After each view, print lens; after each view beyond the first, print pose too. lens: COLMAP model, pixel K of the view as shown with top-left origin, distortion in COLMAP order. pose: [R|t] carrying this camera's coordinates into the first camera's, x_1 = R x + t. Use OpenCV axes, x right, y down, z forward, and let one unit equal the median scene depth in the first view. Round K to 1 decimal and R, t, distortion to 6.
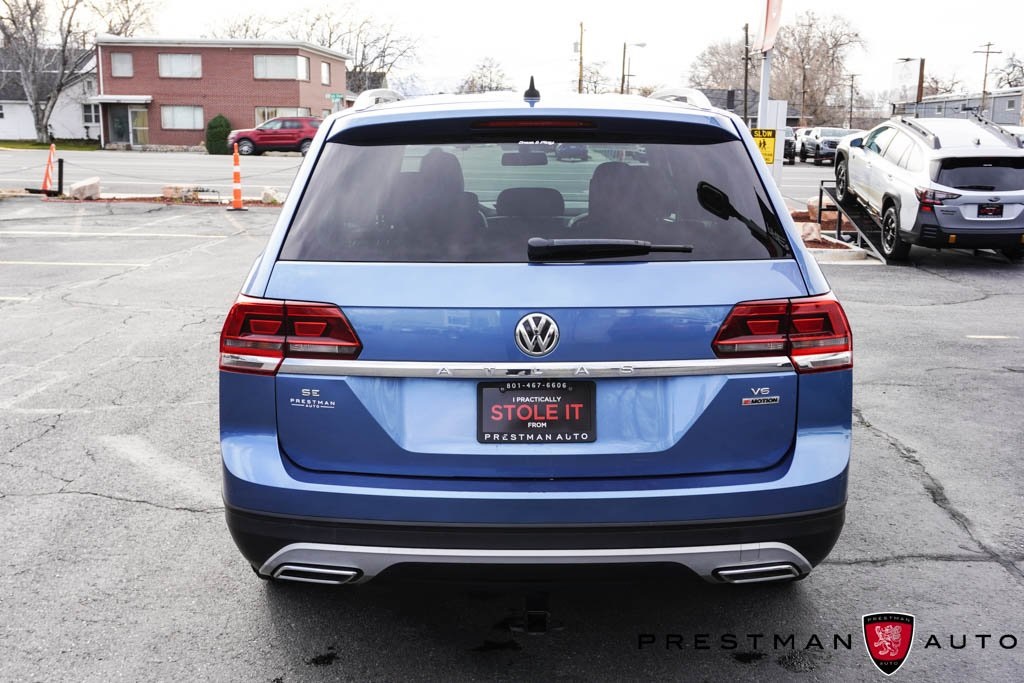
lens RADIAL K [[1069.7, 0, 512.0], [0, 1069.7, 341.5], [0, 0, 1]] dist [-0.001790, 0.018402]
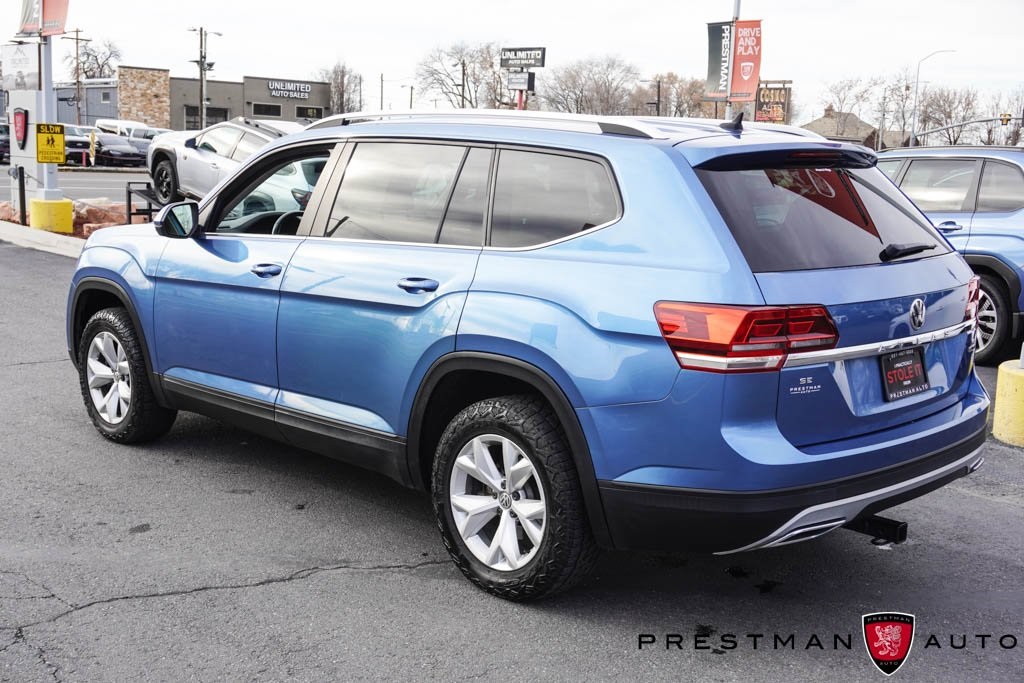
lens RADIAL K [[1204.0, 0, 512.0], [0, 1204.0, 341.5], [0, 0, 1]] dist [0.001858, 0.031369]
pose [[0.708521, -0.099499, 0.698640, -1.262752], [0.108807, 0.993574, 0.031157, -0.068072], [-0.697252, 0.053941, 0.714794, 0.245072]]
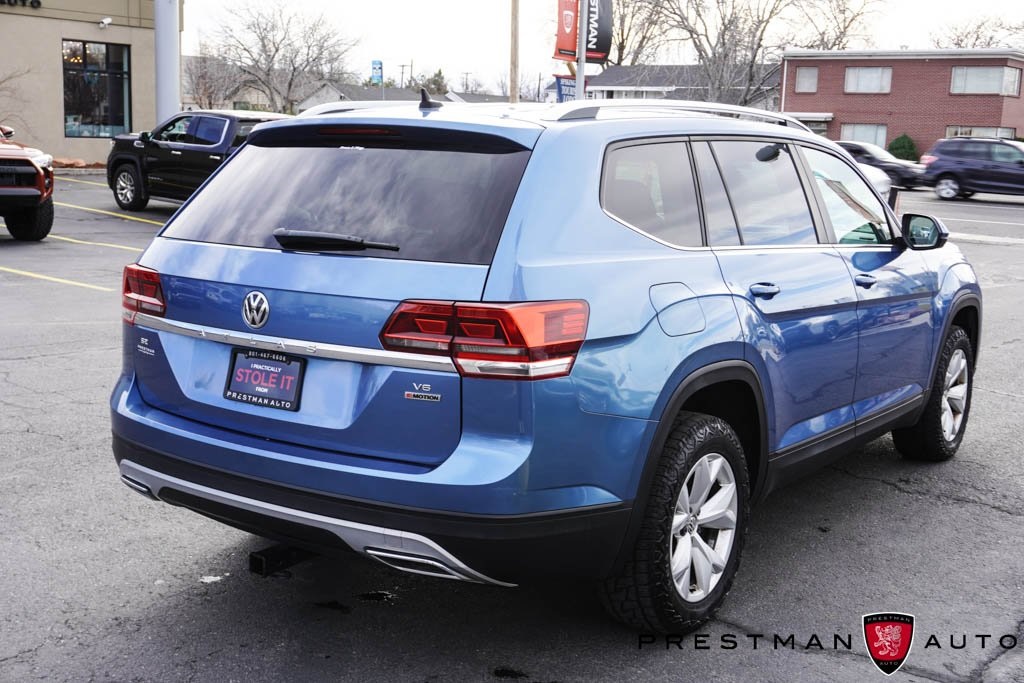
lens RADIAL K [[1204.0, 0, 512.0], [0, 1204.0, 341.5], [0, 0, 1]] dist [0.001858, 0.031369]
pose [[0.822802, 0.111463, -0.557291, 0.879721], [-0.132930, 0.991123, 0.001971, -0.010700], [0.552564, 0.072459, 0.830315, 0.066134]]
